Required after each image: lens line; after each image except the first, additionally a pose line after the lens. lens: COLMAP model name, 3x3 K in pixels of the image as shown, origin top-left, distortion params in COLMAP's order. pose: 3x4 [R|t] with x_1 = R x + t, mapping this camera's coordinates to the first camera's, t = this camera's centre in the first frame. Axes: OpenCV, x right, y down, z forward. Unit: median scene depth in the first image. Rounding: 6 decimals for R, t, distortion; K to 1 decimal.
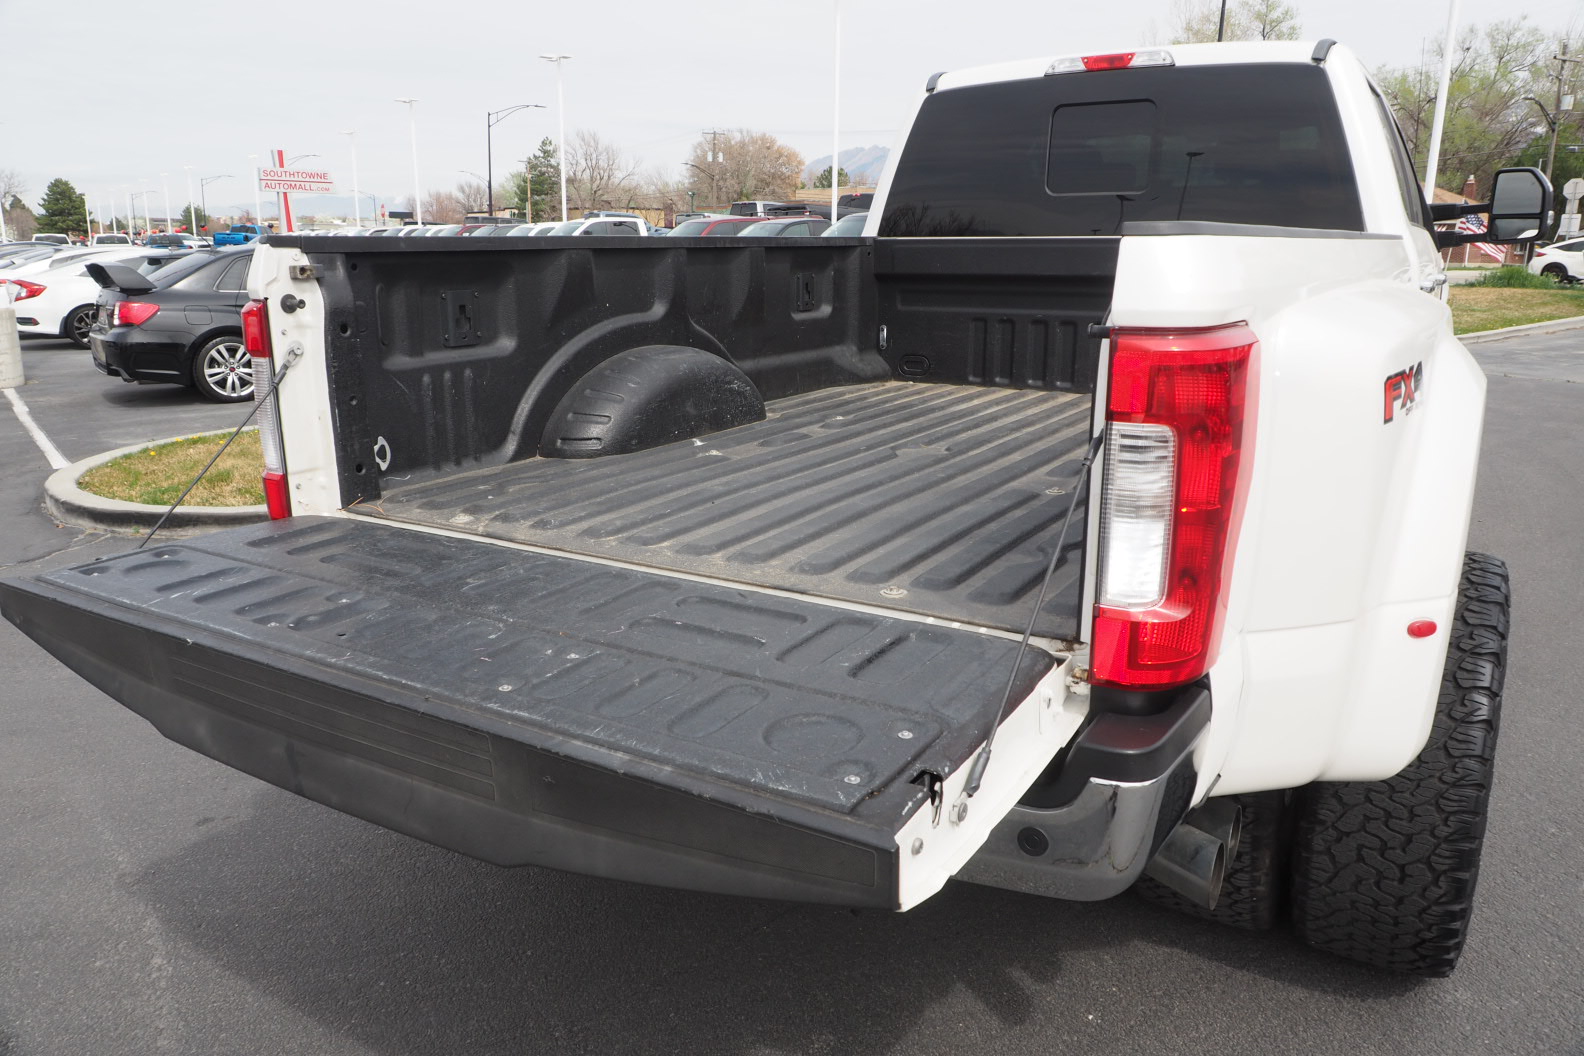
lens RADIAL K [[1117.7, 0, 792.0], [0, 1117.7, 528.0], [0, 0, 1]] dist [-0.020825, 0.006003]
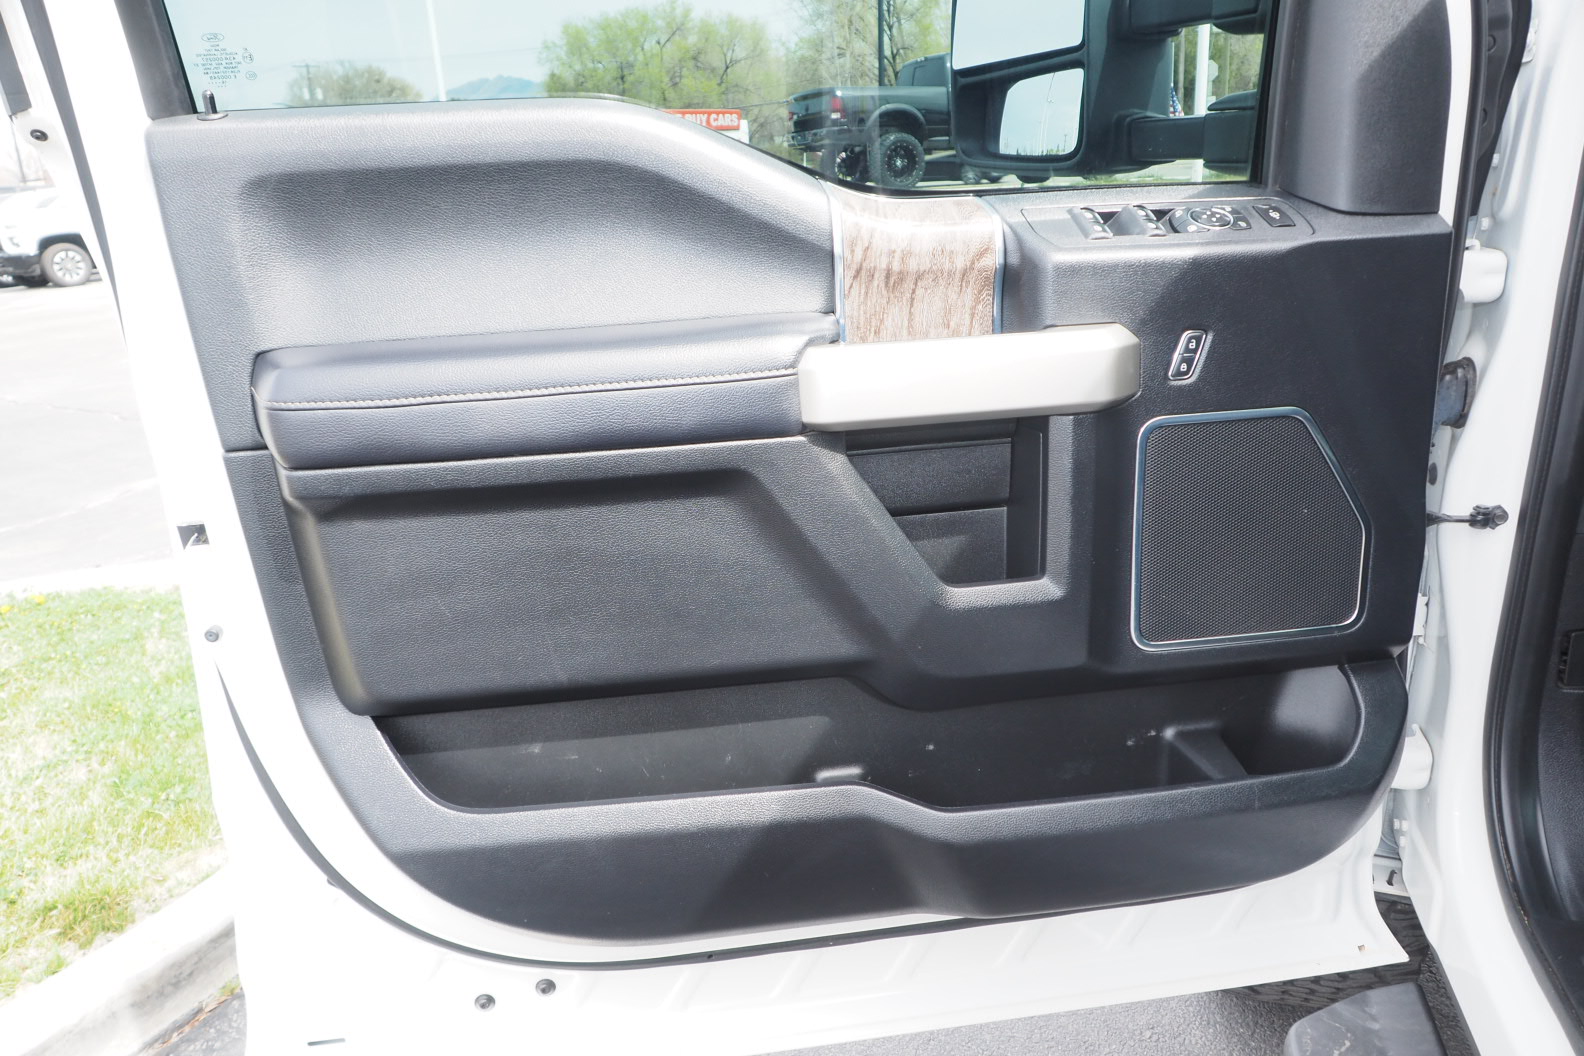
lens RADIAL K [[1156.0, 0, 792.0], [0, 1156.0, 528.0], [0, 0, 1]] dist [-0.018797, 0.000313]
pose [[0.953419, -0.156046, 0.258152, 0.150918], [0.142904, 0.987326, 0.069031, -0.377438], [-0.265652, -0.028924, 0.963635, 1.451514]]
